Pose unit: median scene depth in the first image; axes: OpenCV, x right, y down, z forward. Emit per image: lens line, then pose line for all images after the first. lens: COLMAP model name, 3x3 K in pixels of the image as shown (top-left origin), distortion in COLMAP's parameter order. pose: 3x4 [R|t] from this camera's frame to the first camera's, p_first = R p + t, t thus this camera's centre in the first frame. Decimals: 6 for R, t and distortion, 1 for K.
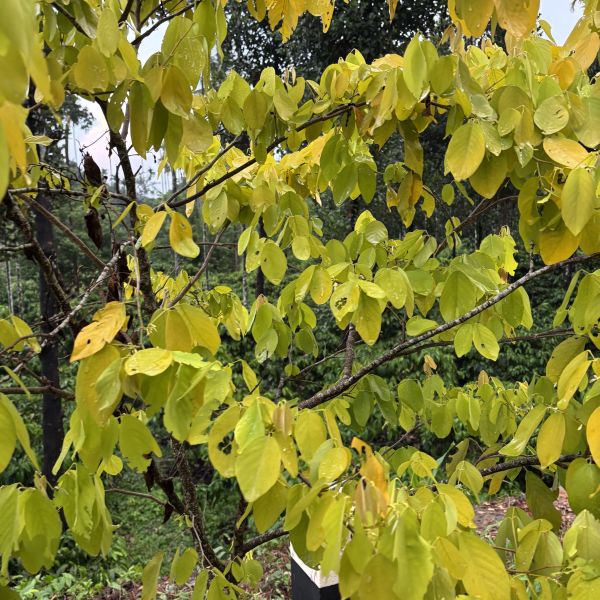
lens RADIAL K [[612.4, 0, 283.0], [0, 612.4, 276.7], [0, 0, 1]] dist [0.023539, -0.008431]
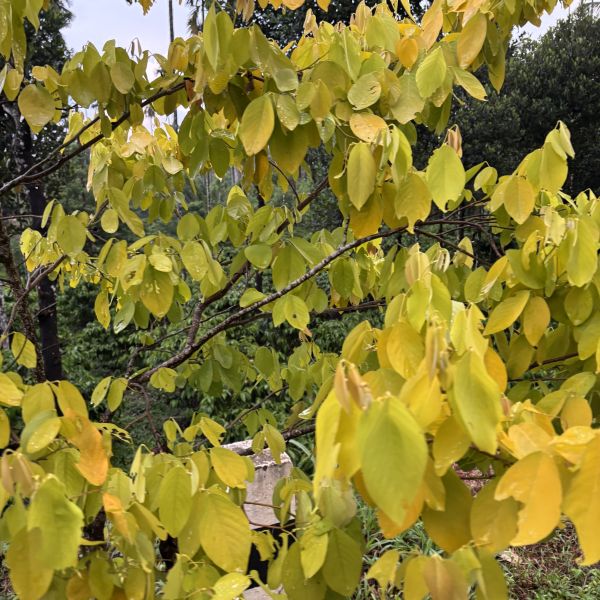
lens RADIAL K [[565.3, 0, 314.7], [0, 565.3, 300.9], [0, 0, 1]] dist [0.004077, -0.011352]
pose [[0.999222, -0.001127, 0.039417, 0.329800], [-0.002421, 0.995953, 0.089846, -0.000942], [-0.039359, -0.089871, 0.995175, 0.046104]]
